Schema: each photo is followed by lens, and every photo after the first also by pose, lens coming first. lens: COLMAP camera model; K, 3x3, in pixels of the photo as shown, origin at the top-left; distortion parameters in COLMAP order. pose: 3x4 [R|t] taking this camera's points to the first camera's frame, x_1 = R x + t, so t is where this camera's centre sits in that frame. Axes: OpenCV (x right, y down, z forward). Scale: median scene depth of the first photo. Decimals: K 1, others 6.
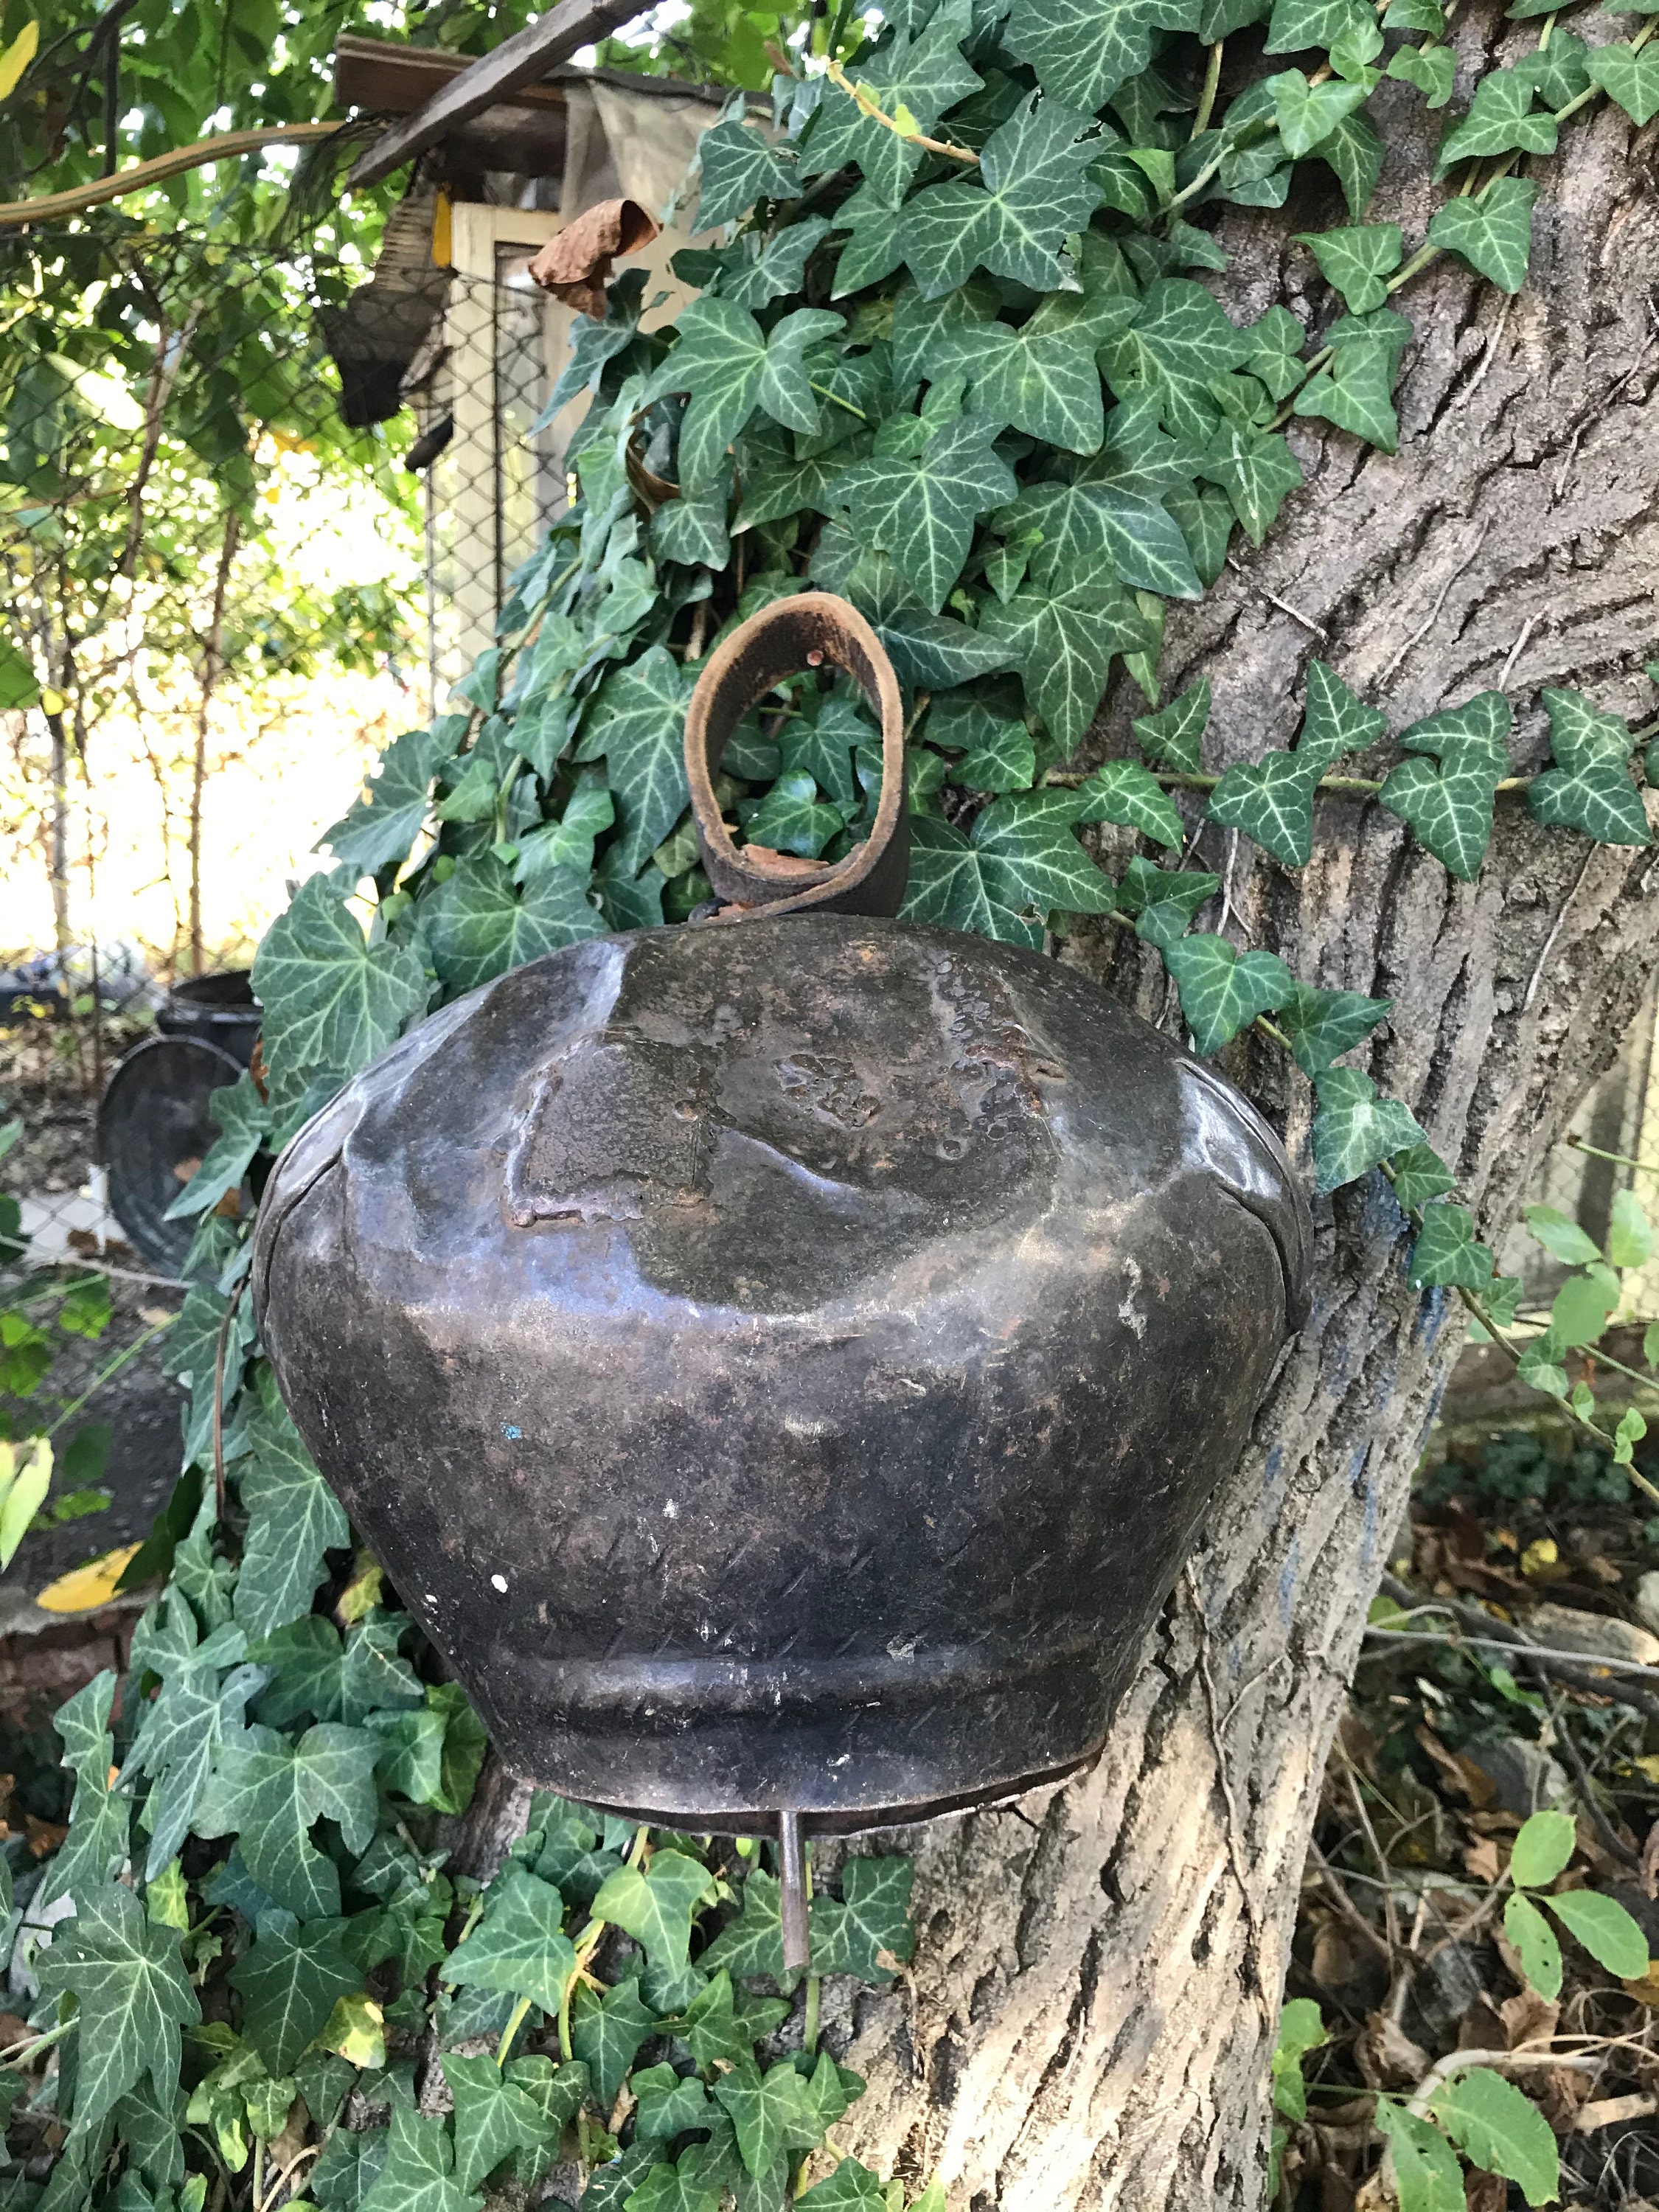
lens RADIAL K [[1812.6, 0, 829.5], [0, 1812.6, 1106.0], [0, 0, 1]] dist [-0.015511, 0.054239]
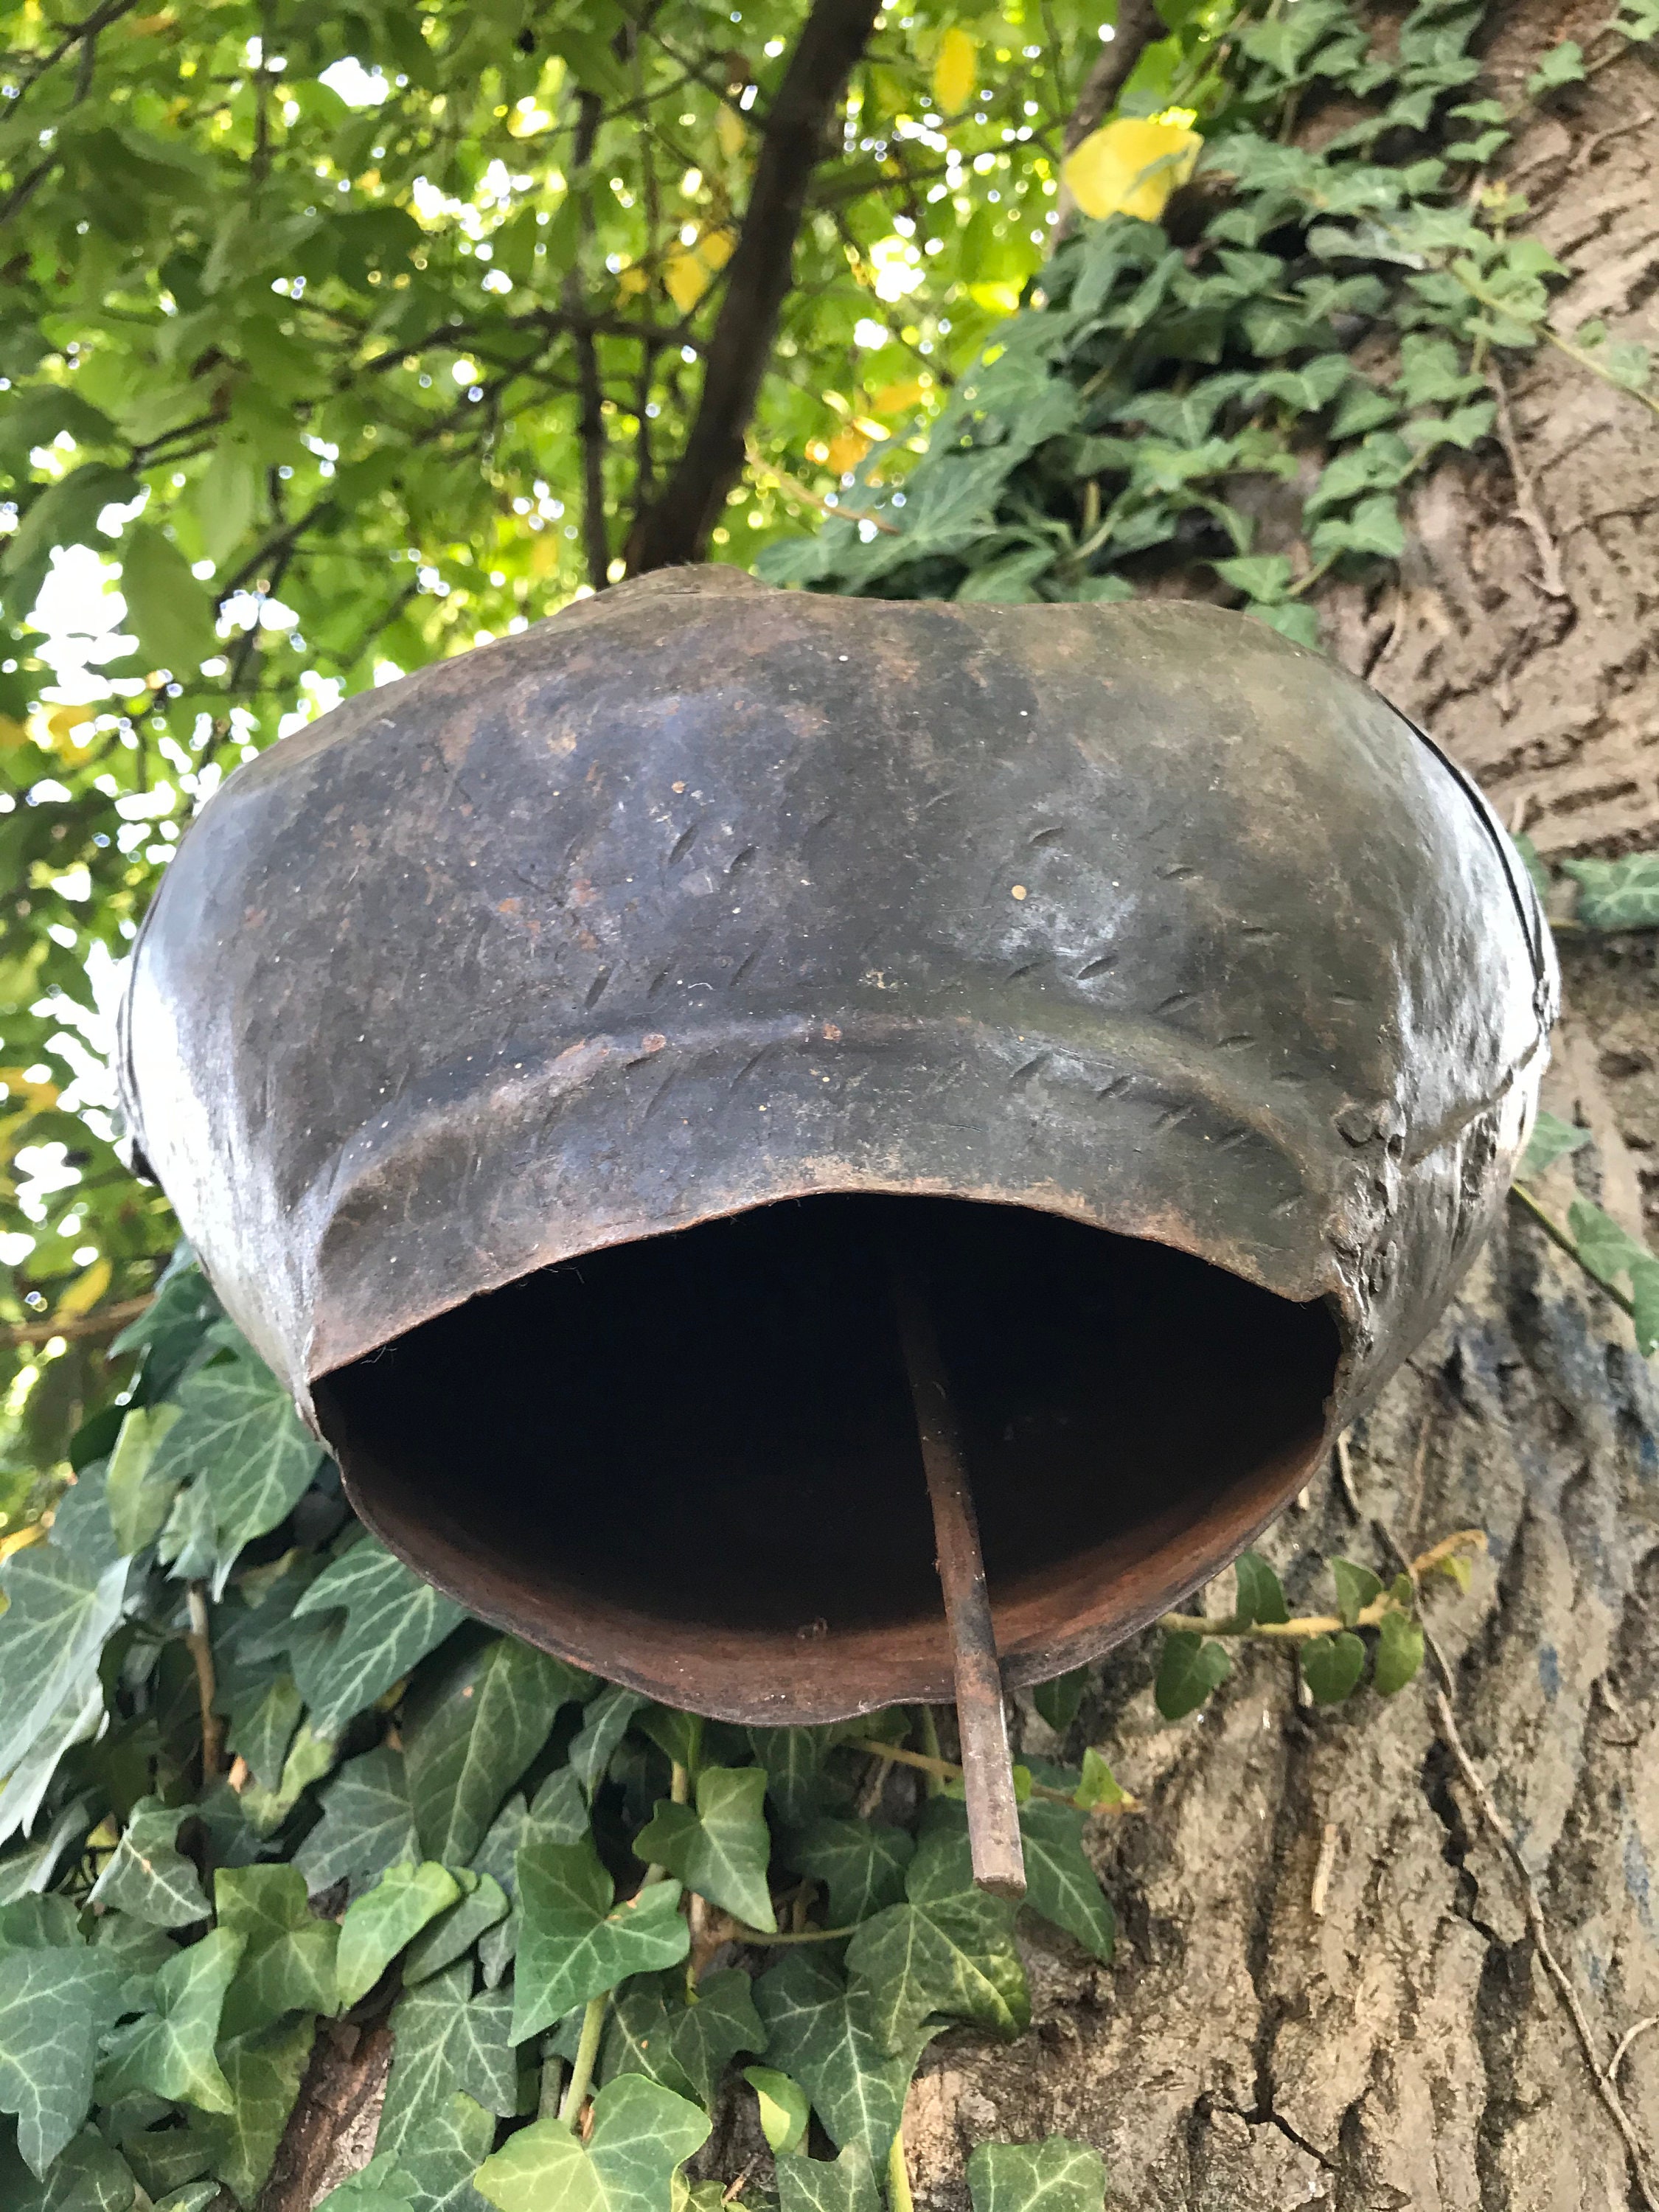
lens RADIAL K [[1827.6, 0, 829.5], [0, 1827.6, 1106.0], [0, 0, 1]] dist [-0.004920, 0.007459]
pose [[0.995608, -0.091669, 0.018995, -0.012597], [0.082621, 0.764978, -0.638735, 0.461241], [0.044022, 0.637499, 0.769193, 0.352109]]
